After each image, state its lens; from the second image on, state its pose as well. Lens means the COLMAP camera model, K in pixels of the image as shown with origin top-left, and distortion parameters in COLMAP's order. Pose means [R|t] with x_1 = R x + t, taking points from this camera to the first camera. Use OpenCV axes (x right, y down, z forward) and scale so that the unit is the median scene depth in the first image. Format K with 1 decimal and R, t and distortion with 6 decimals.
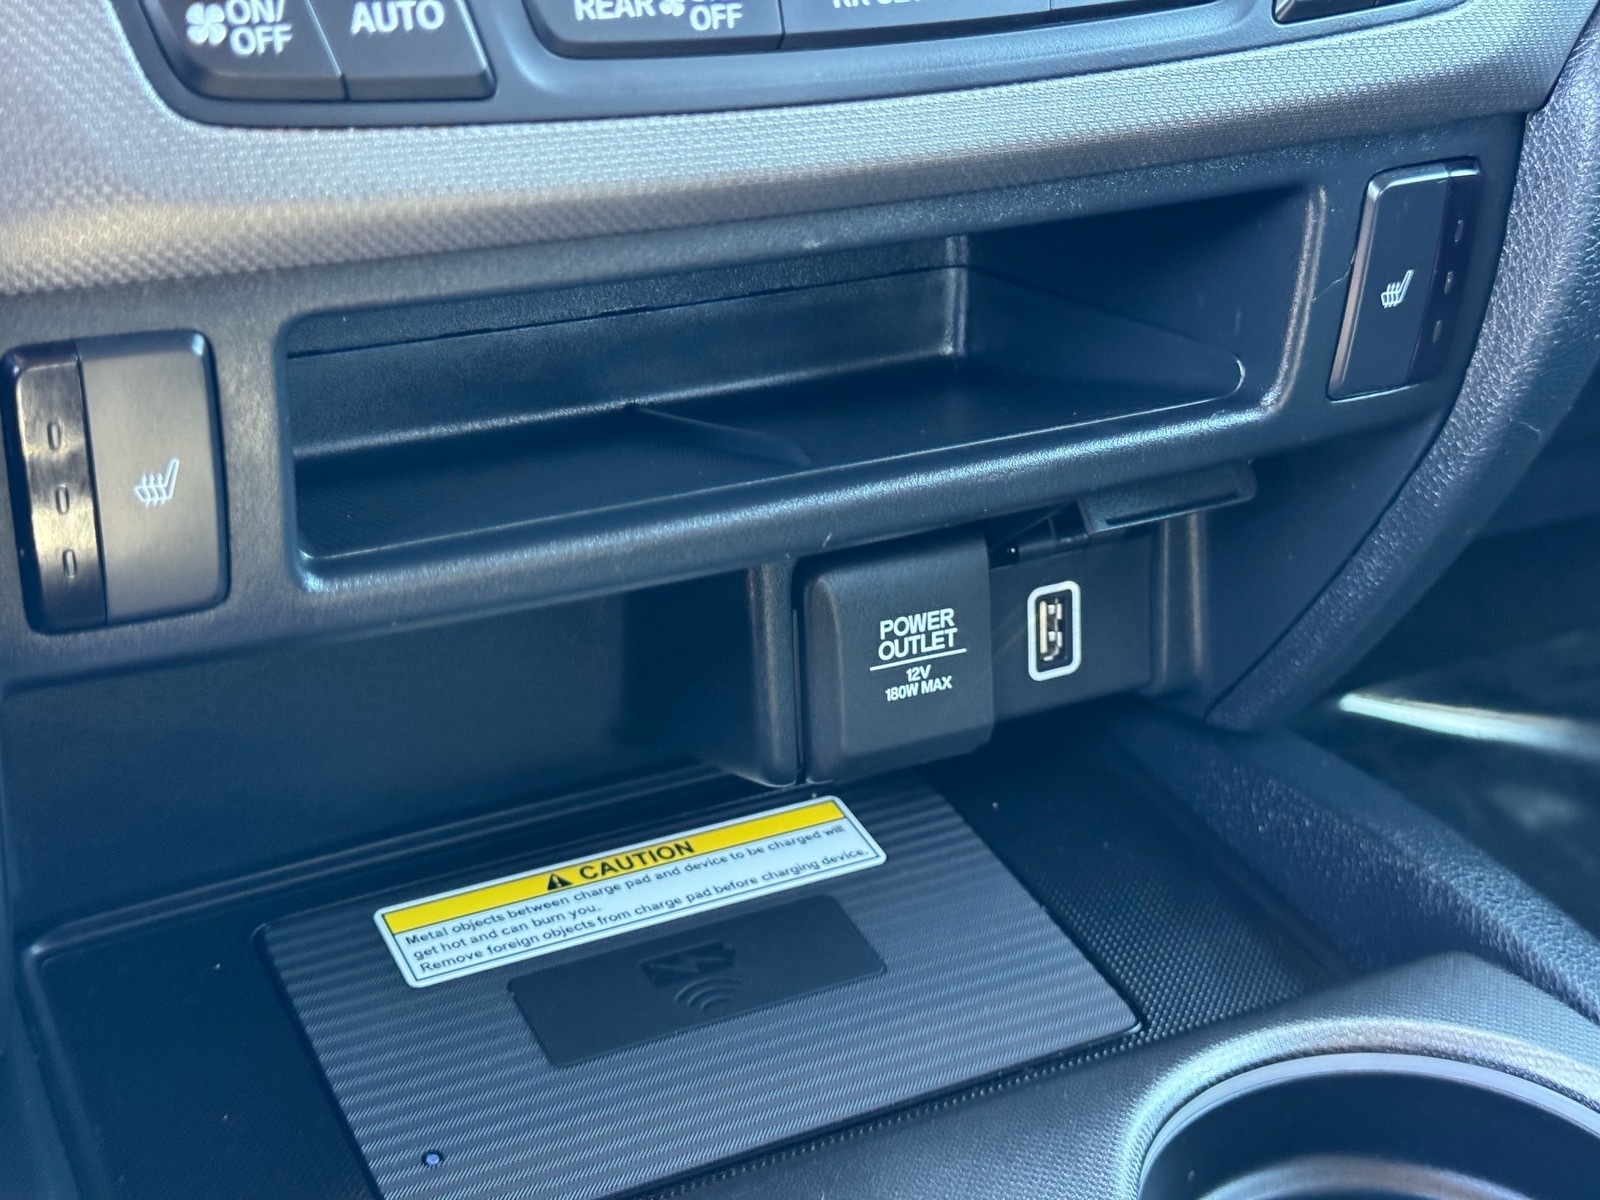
lens RADIAL K [[2333.6, 0, 800.0], [0, 2333.6, 600.0], [0, 0, 1]] dist [0.166746, -0.334801]
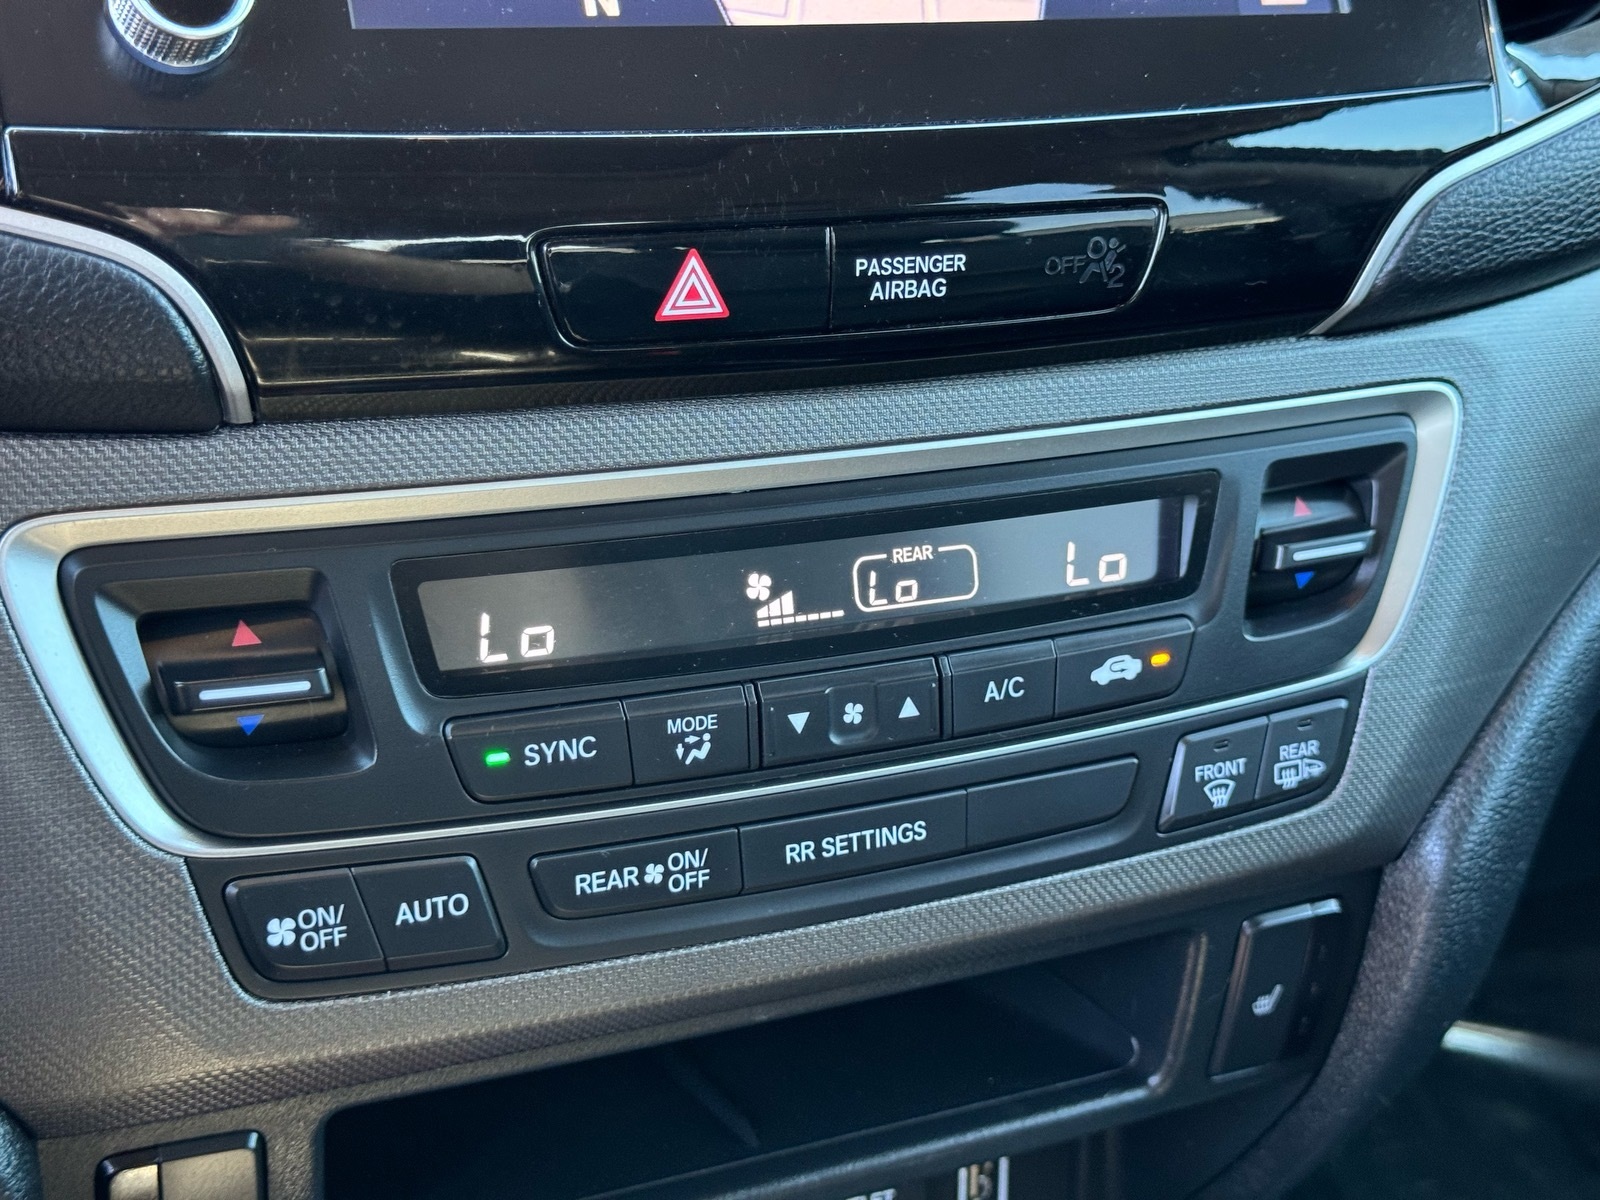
lens RADIAL K [[2333.6, 0, 800.0], [0, 2333.6, 600.0], [0, 0, 1]] dist [0.166746, -0.334801]
pose [[0.997420, 0.068281, -0.022164, 0.038040], [-0.068683, 0.997478, -0.017918, -0.353752], [0.020884, 0.019394, 0.999594, -0.228664]]
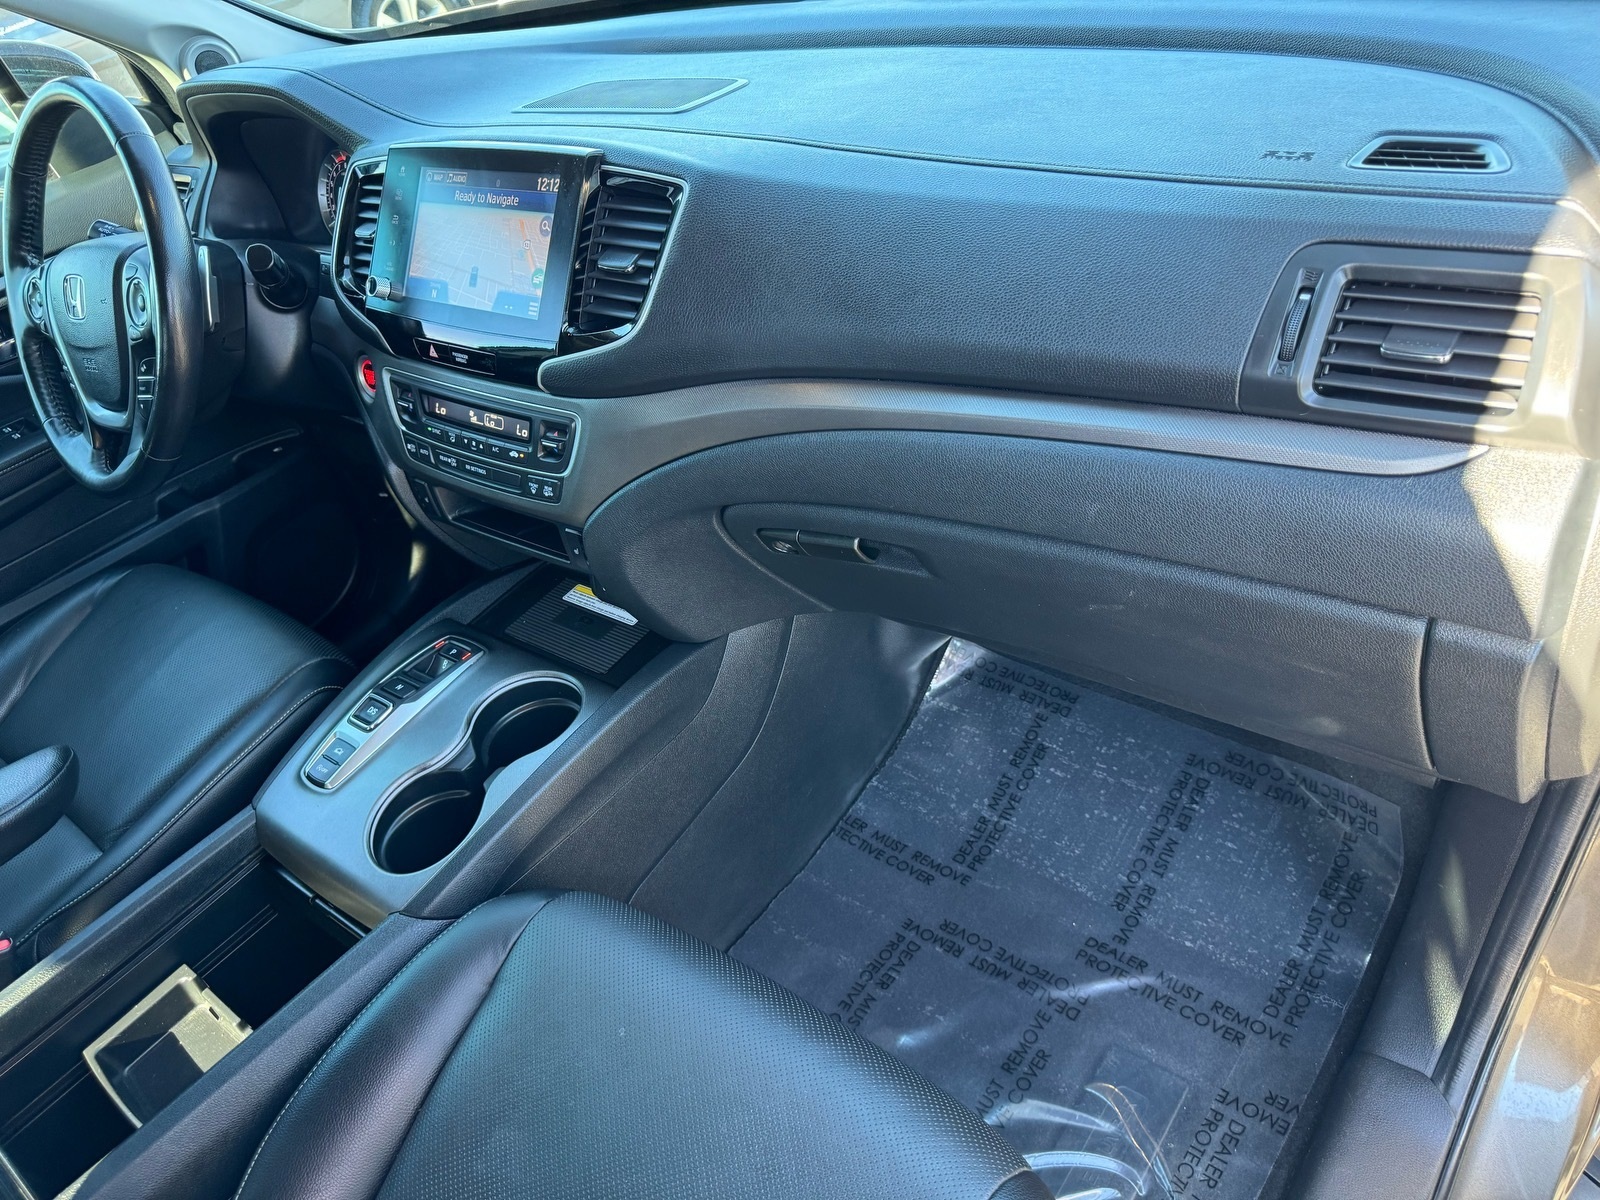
lens RADIAL K [[1111.2, 0, 800.0], [0, 1111.2, 600.0], [0, 0, 1]] dist [0.034962, -0.059623]
pose [[0.382657, 0.454556, -0.804333, 2.812904], [-0.259967, 0.888393, 0.378384, -1.249578], [0.886561, 0.064309, 0.458120, 0.428513]]
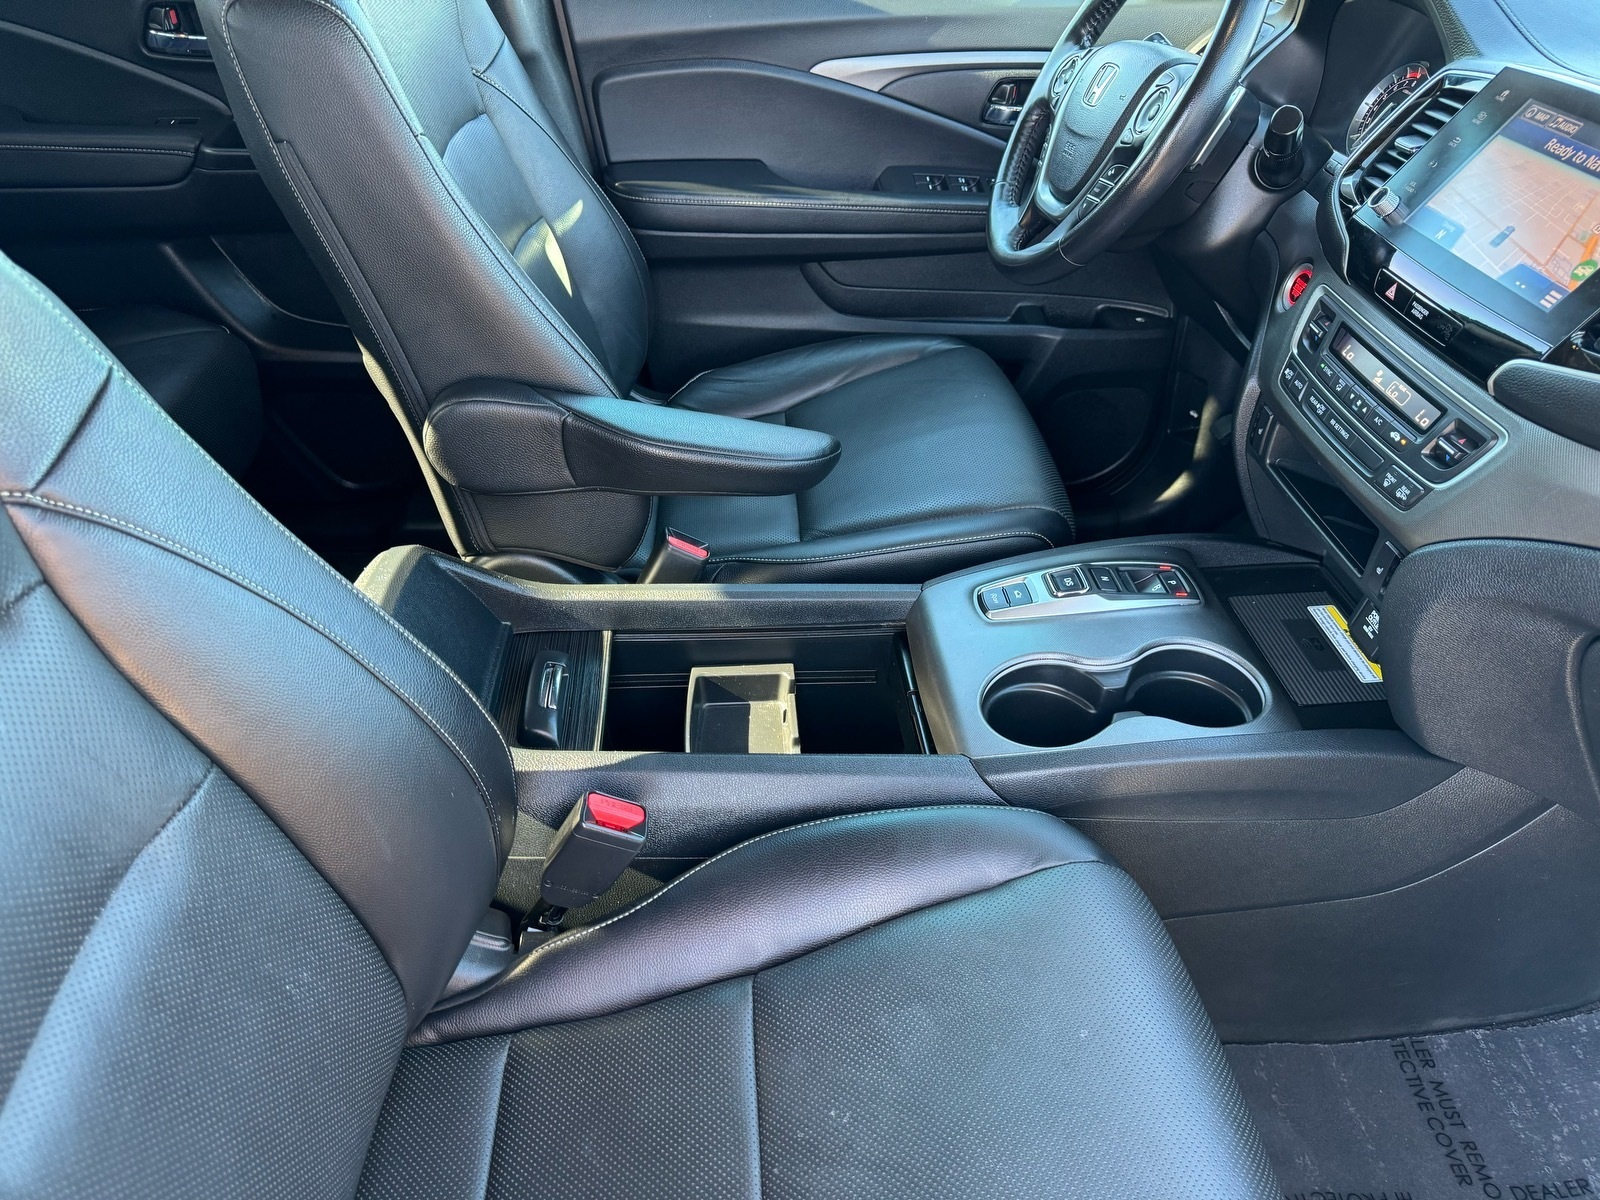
lens RADIAL K [[1111.2, 0, 800.0], [0, 1111.2, 600.0], [0, 0, 1]] dist [0.034962, -0.059623]
pose [[-0.413262, 0.469596, -0.780188, 2.660361], [-0.496082, 0.602371, 0.625341, -0.981747], [0.763621, 0.645467, -0.015979, 0.346966]]
